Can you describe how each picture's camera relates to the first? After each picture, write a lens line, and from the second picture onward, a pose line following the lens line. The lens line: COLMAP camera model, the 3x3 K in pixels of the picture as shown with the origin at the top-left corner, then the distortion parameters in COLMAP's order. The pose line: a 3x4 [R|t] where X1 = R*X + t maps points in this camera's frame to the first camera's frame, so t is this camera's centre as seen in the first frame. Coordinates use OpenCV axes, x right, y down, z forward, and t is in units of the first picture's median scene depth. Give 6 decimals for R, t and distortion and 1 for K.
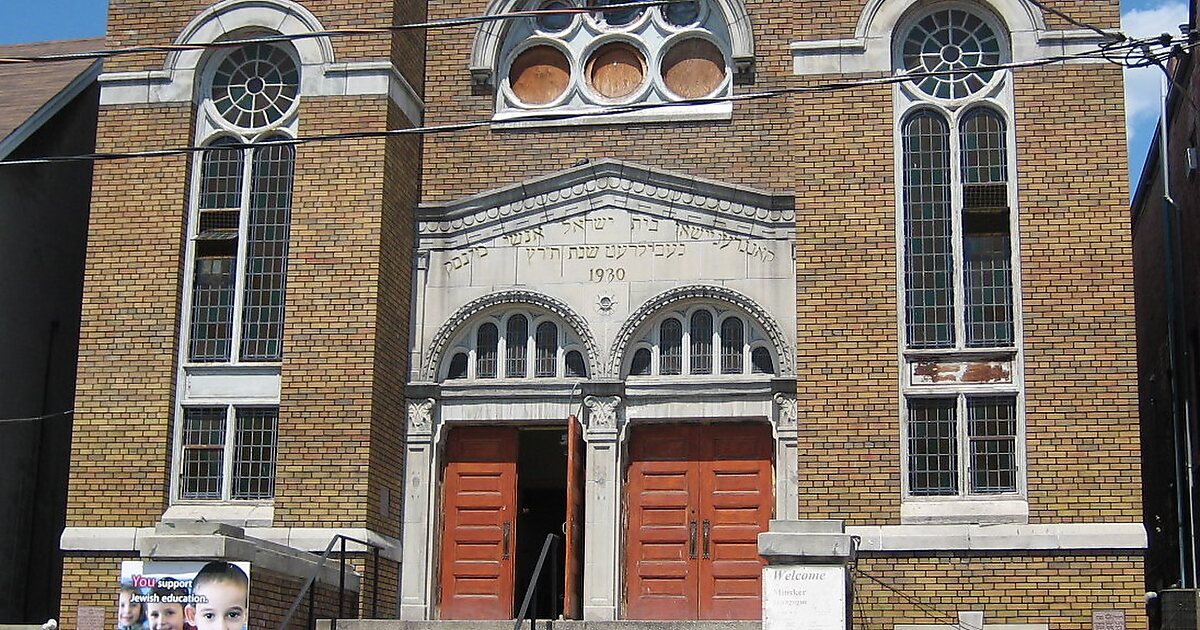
lens RADIAL K [[1847.6, 0, 602.5], [0, 1847.6, 316.6], [0, 0, 1]] dist [-0.066453, 0.000000]
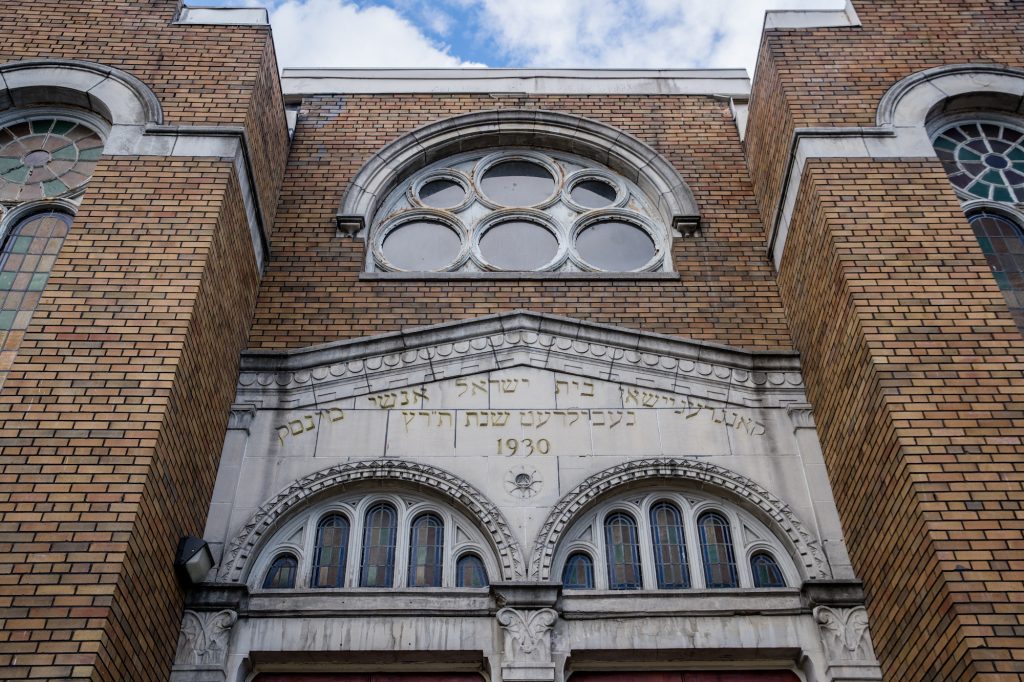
lens RADIAL K [[1036.1, 0, 510.8], [0, 1036.1, 341.6], [0, 0, 1]] dist [0.022604, 0.000000]
pose [[0.981675, 0.103470, 0.160026, -0.069757], [-0.014592, 0.878101, -0.478253, 0.131423], [-0.190004, 0.467154, 0.863519, 0.681100]]
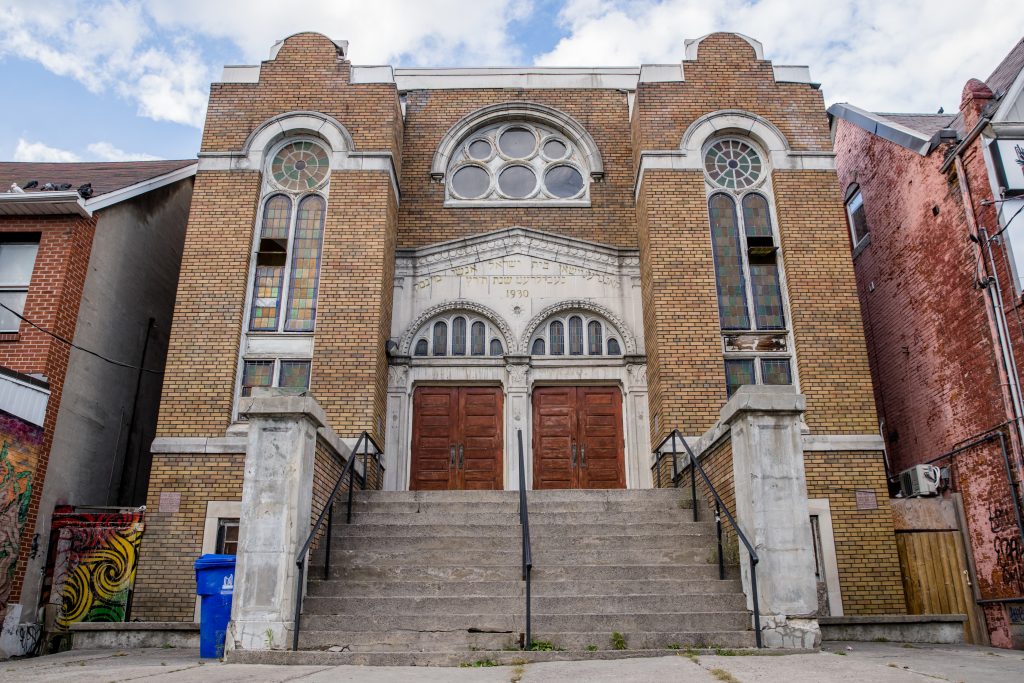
lens RADIAL K [[794.3, 0, 508.7], [0, 794.3, 337.3], [0, 0, 1]] dist [-0.056980, 0.005050]
pose [[0.985421, 0.041858, 0.164906, -0.123261], [-0.020498, 0.991412, -0.129160, 0.110113], [-0.168896, 0.123896, 0.977816, 0.338750]]
